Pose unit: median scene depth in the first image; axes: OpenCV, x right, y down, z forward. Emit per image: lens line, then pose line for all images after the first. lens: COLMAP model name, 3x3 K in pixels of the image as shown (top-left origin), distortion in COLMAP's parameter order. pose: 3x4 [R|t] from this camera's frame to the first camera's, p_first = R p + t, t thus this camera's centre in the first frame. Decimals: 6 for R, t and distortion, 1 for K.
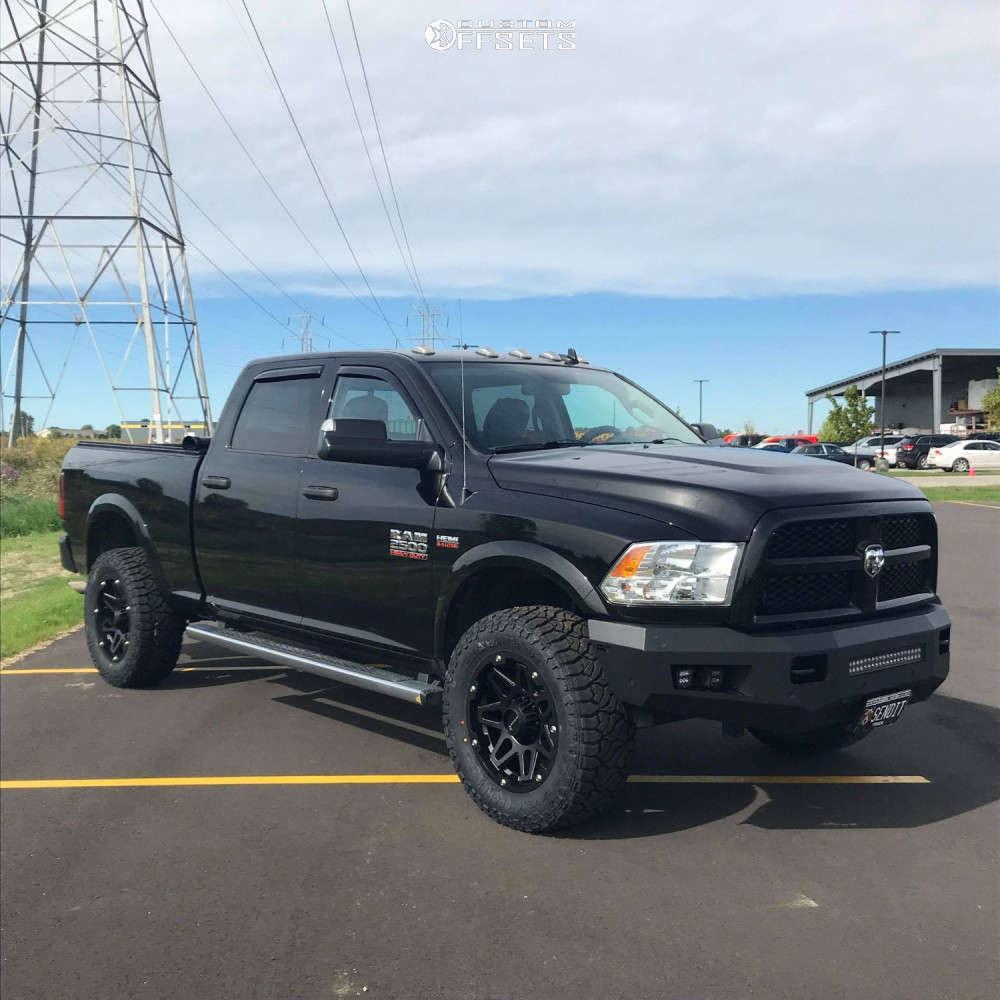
lens RADIAL K [[1205.1, 0, 498.8], [0, 1205.1, 454.3], [0, 0, 1]] dist [0.076410, -0.018212]
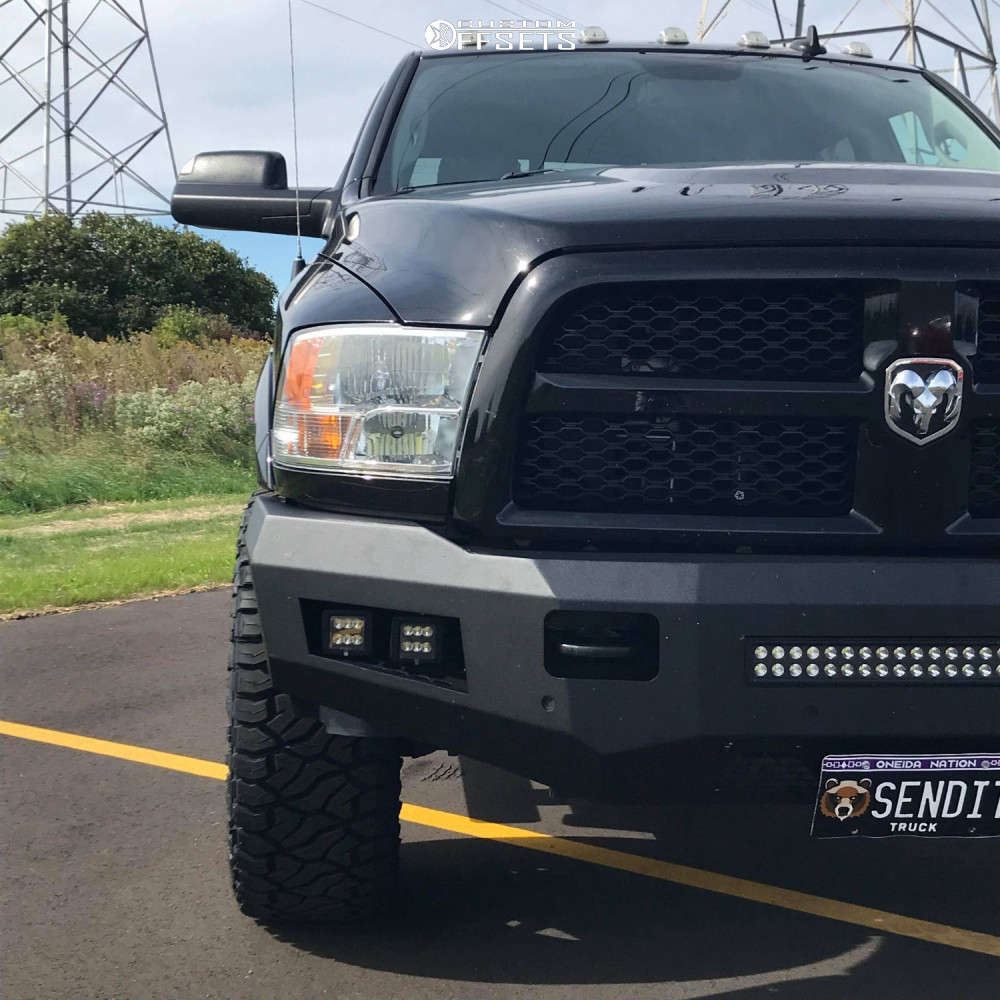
lens RADIAL K [[1601.1, 0, 523.2], [0, 1601.1, 456.7], [0, 0, 1]] dist [0.229035, -0.844889]
pose [[0.814405, 0.048114, -0.578299, 0.469981], [-0.022266, 0.998414, 0.051710, 0.076816], [0.579869, -0.029236, 0.814185, 0.486143]]
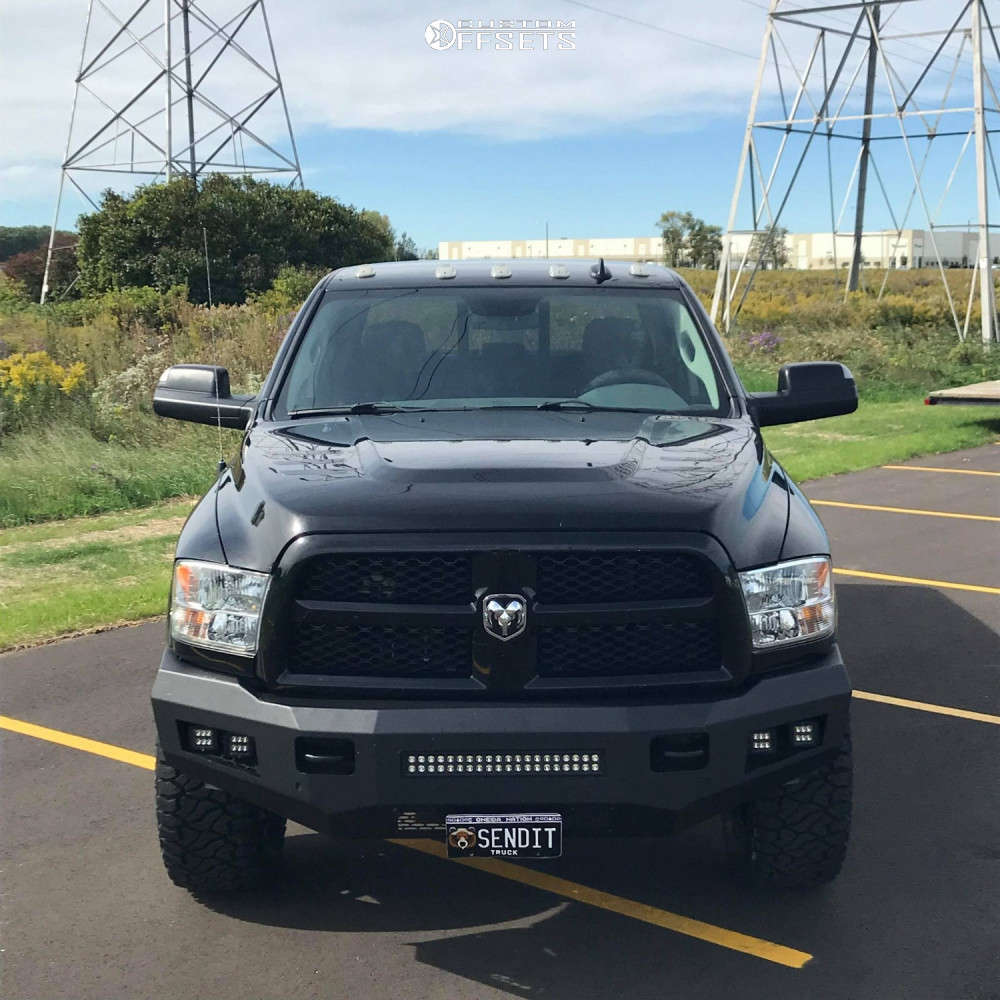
lens RADIAL K [[1601.1, 0, 523.2], [0, 1601.1, 456.7], [0, 0, 1]] dist [0.229035, -0.844889]
pose [[0.763245, 0.070732, -0.642225, 0.836685], [-0.003771, 0.994460, 0.105044, -0.091290], [0.646098, -0.077753, 0.759284, 0.309411]]
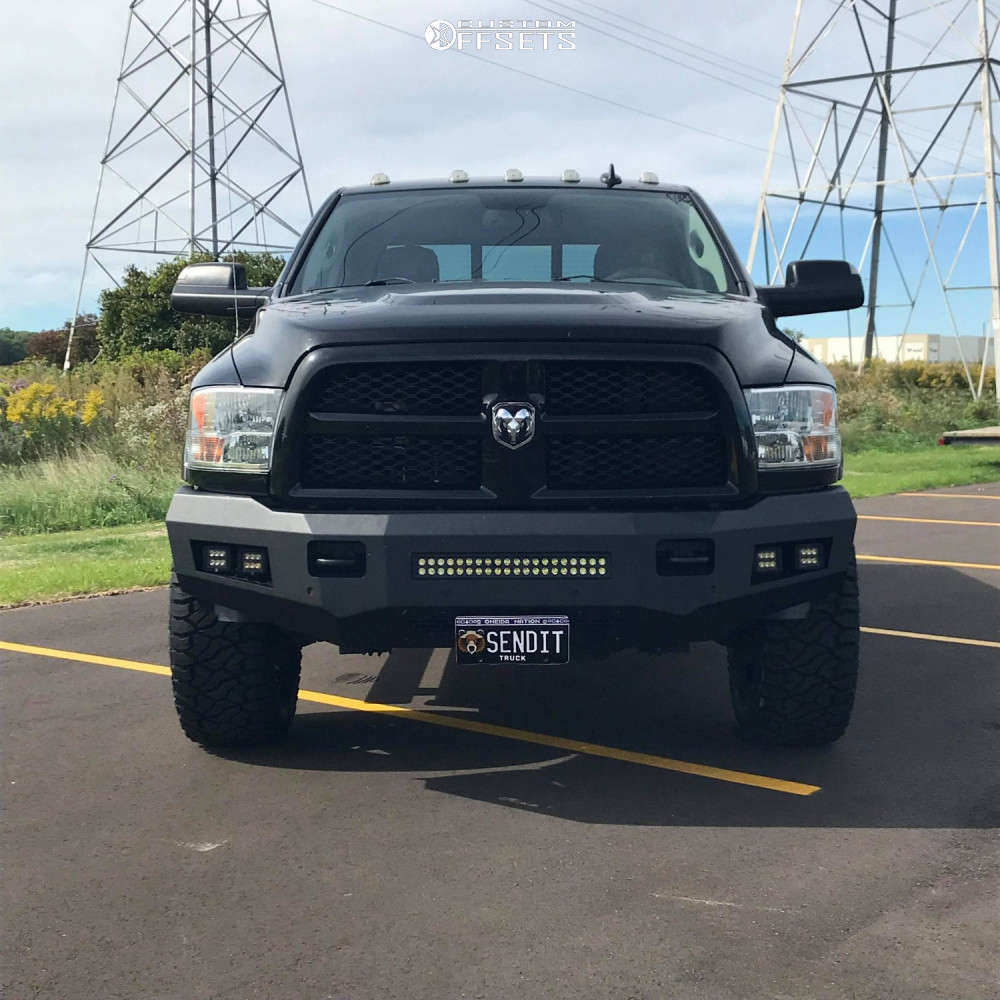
lens RADIAL K [[1601.1, 0, 523.2], [0, 1601.1, 456.7], [0, 0, 1]] dist [0.229035, -0.844889]
pose [[0.756322, 0.030987, -0.653465, 0.858535], [-0.005652, 0.999150, 0.040838, 0.064045], [0.654175, -0.027193, 0.755854, 0.291549]]
